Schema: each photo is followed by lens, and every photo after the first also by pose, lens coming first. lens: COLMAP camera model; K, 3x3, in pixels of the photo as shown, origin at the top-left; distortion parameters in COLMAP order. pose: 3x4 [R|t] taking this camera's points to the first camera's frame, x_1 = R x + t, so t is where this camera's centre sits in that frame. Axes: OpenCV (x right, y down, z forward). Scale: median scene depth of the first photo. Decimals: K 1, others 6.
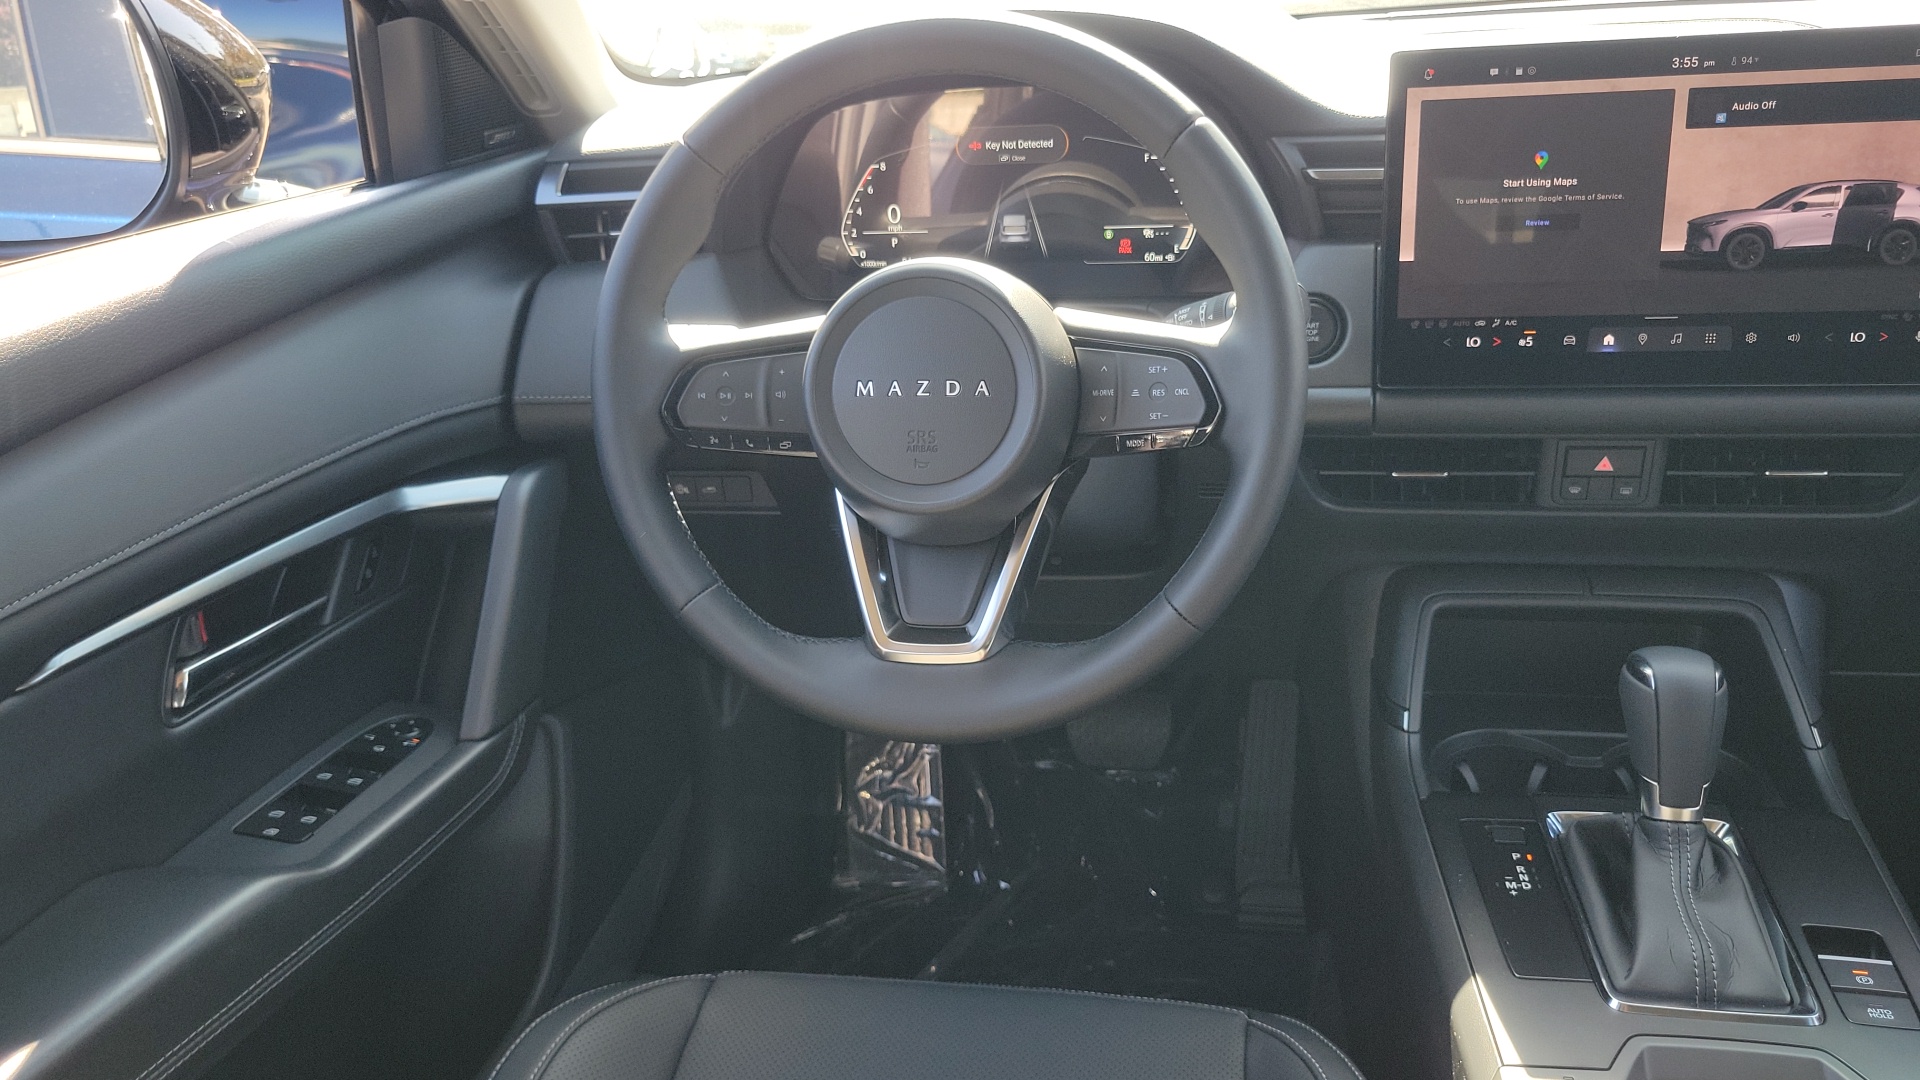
lens RADIAL K [[1458.4, 0, 975.6], [0, 1458.4, 558.4], [0, 0, 1]] dist [0.022470, -0.005527]
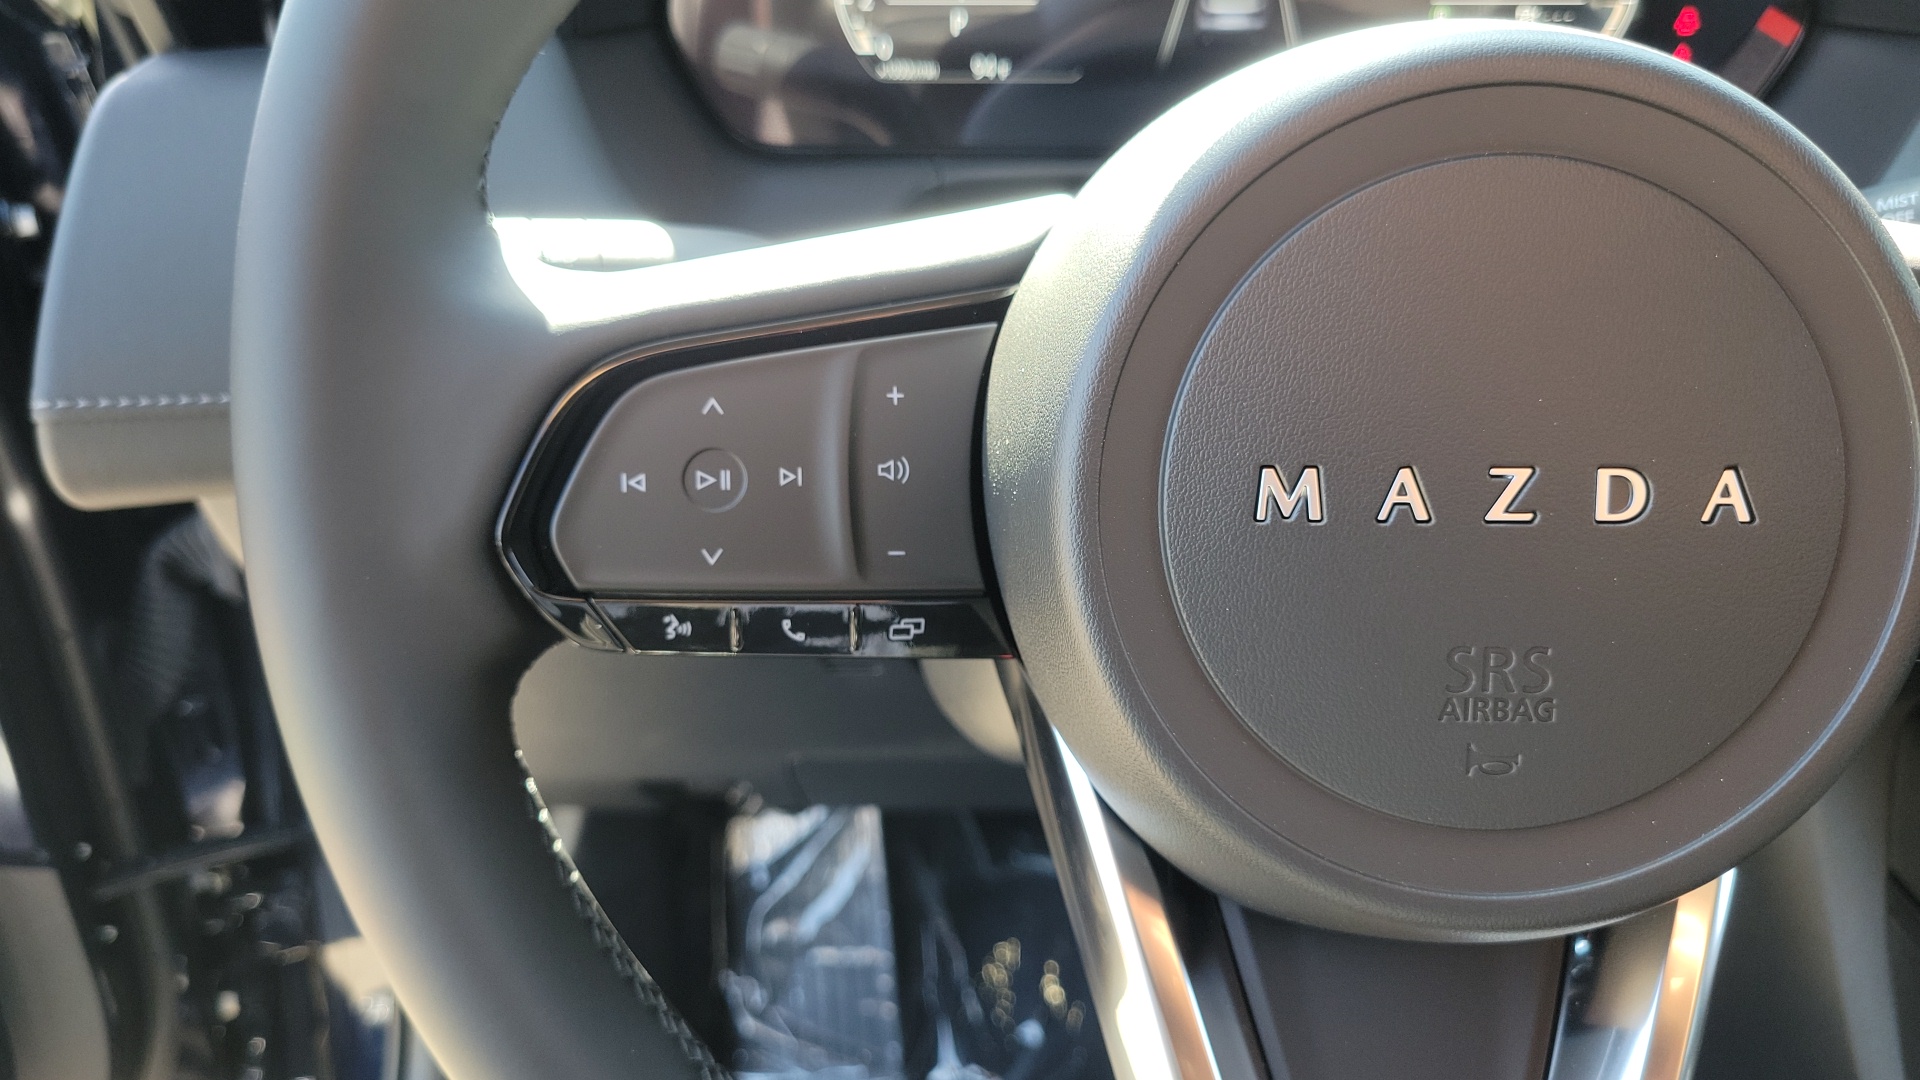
lens RADIAL K [[1474.8, 0, 960.0], [0, 1474.8, 525.0], [0, 0, 1]] dist [-0.004729, -0.009039]
pose [[0.985915, -0.026998, 0.165052, -0.161355], [0.014482, 0.996959, 0.076573, -0.117139], [-0.166617, -0.073105, 0.983308, 0.652368]]
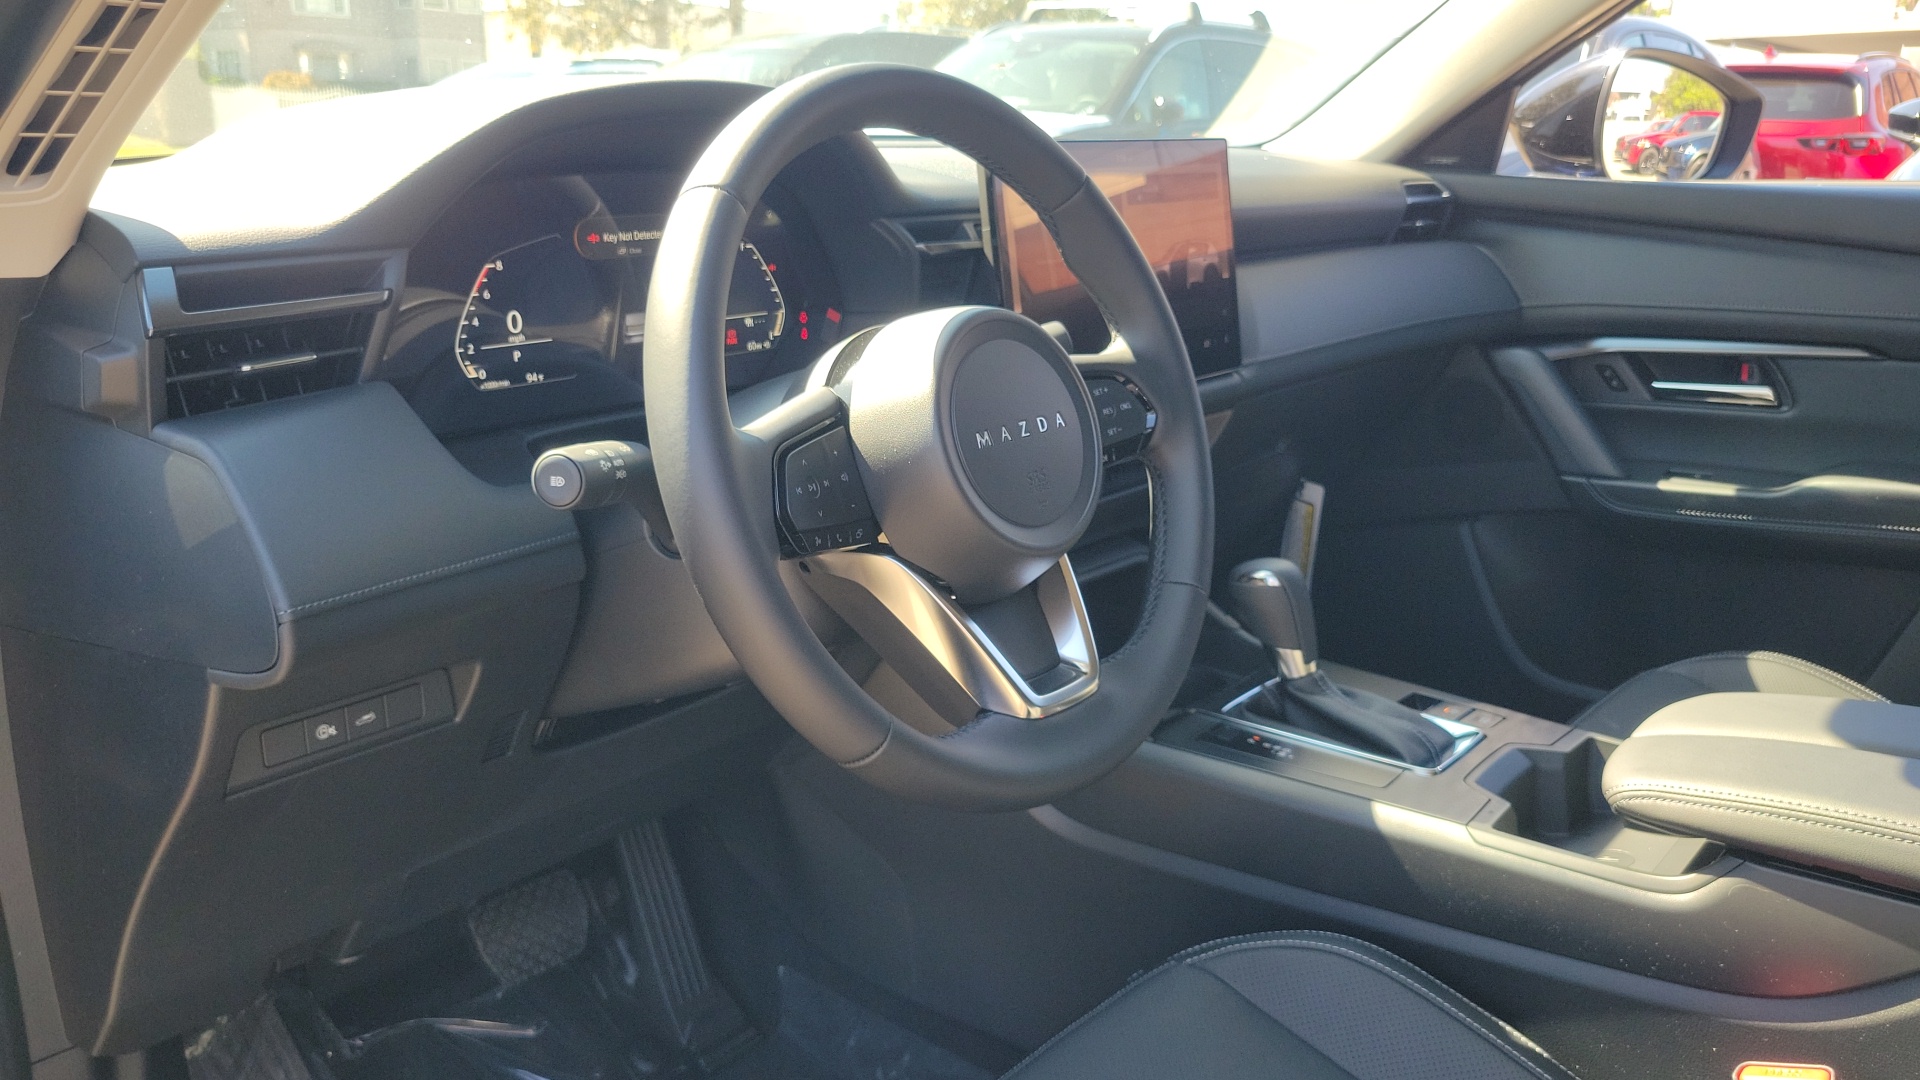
lens RADIAL K [[1458.4, 0, 975.6], [0, 1458.4, 558.4], [0, 0, 1]] dist [0.022470, -0.005527]
pose [[0.489546, -0.193630, 0.850207, -0.786331], [0.309877, 0.950019, 0.037936, -0.070795], [-0.815059, 0.244888, 0.525080, 0.460443]]
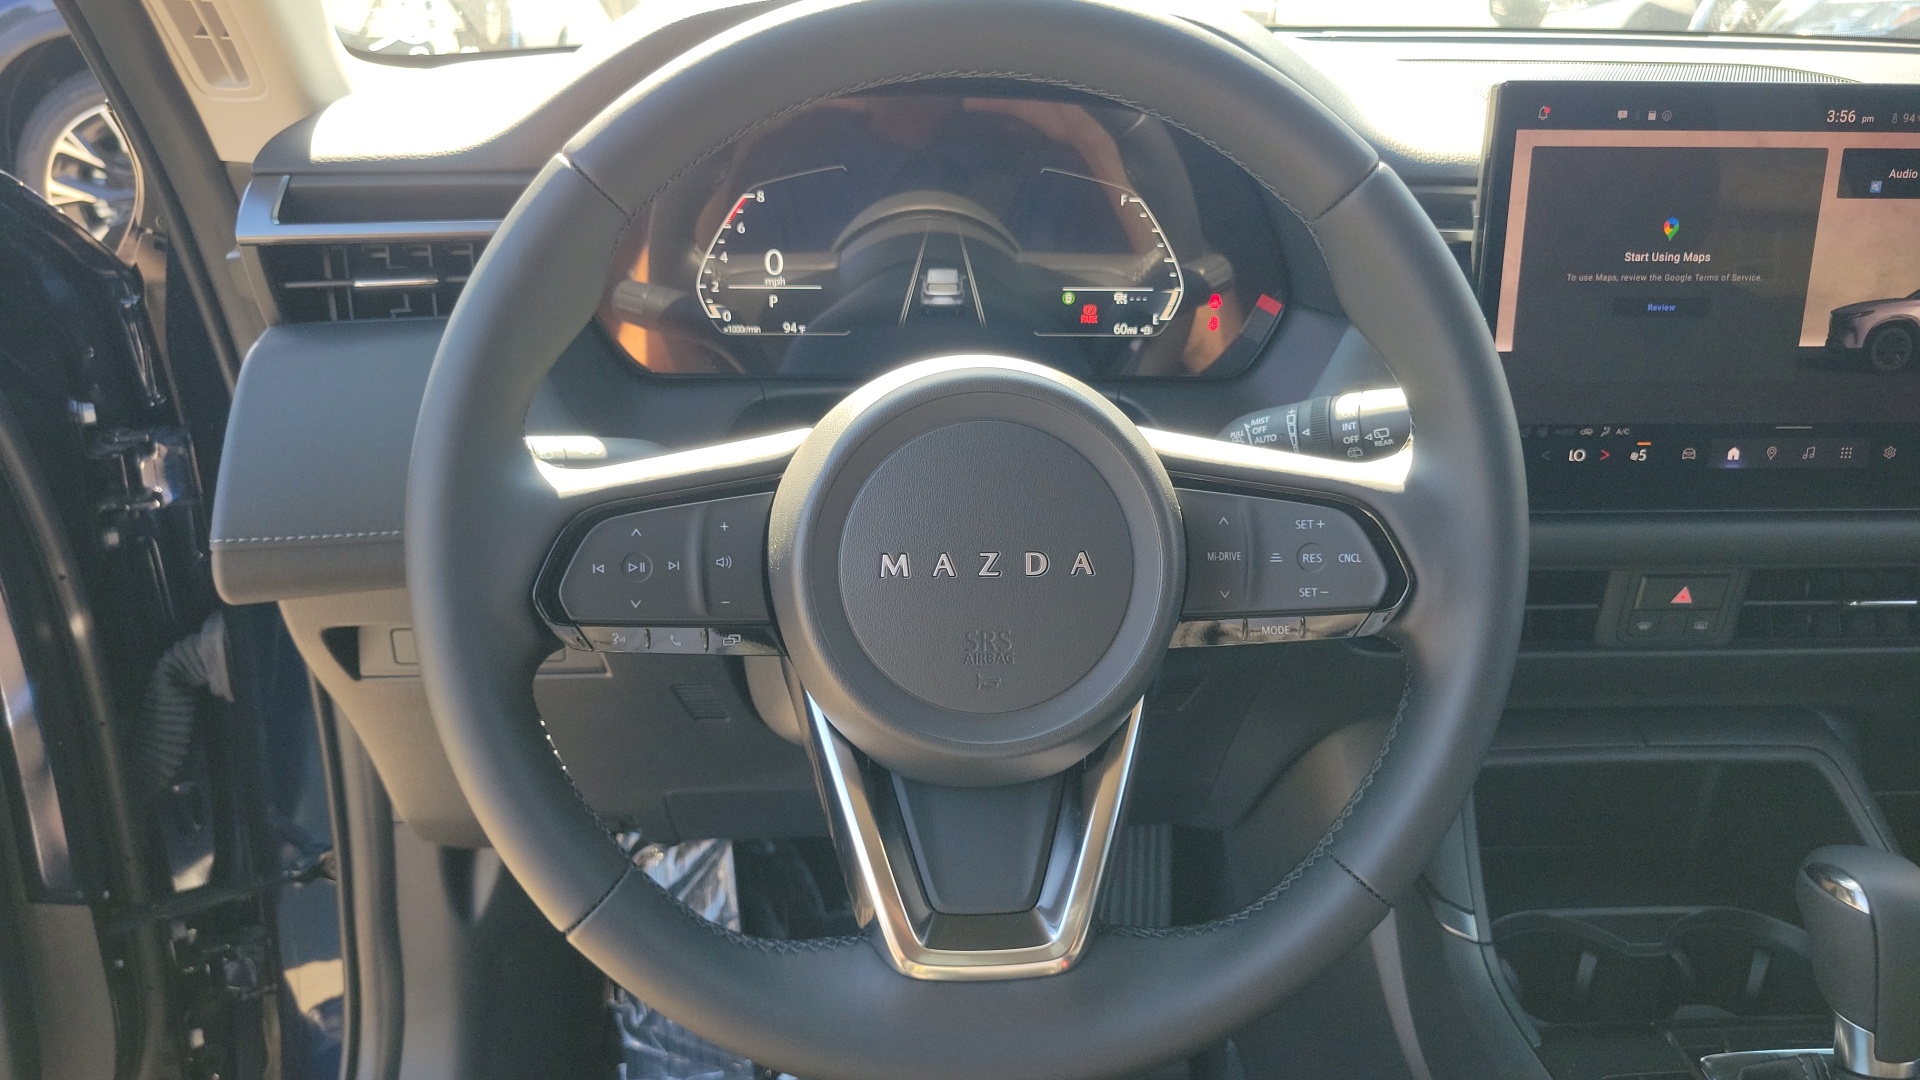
lens RADIAL K [[1466.5, 0, 960.0], [0, 1466.5, 540.0], [0, 0, 1]] dist [0.011189, -0.003167]
pose [[0.966175, -0.023558, 0.256808, -0.186740], [0.027500, 0.999552, -0.011772, -0.105195], [-0.256415, 0.018437, 0.966391, 0.334628]]
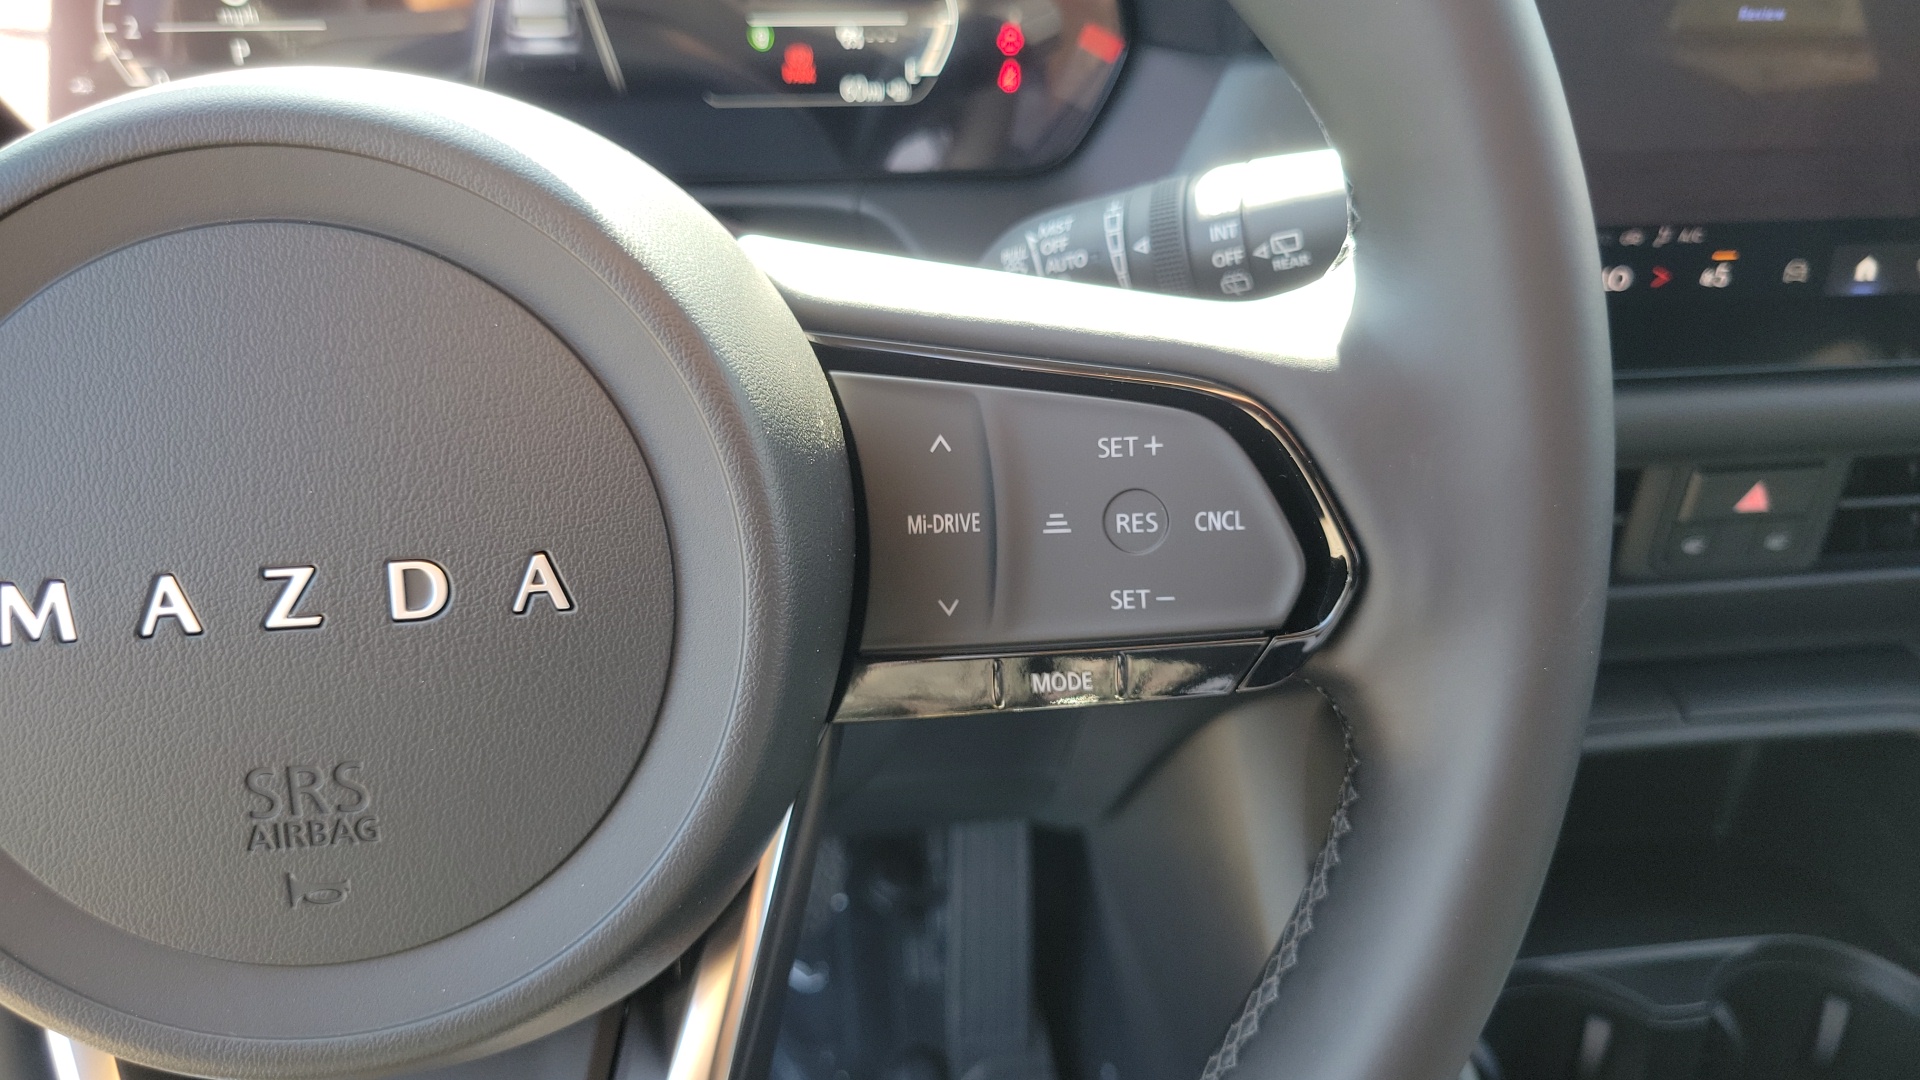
lens RADIAL K [[1488.8, 0, 961.9], [0, 1488.8, 522.8], [0, 0, 1]] dist [-0.006596, -0.004849]
pose [[0.946715, -0.084093, 0.310899, -0.004835], [0.063268, 0.995061, 0.076489, -0.123833], [-0.315796, -0.052743, 0.947360, 0.636441]]
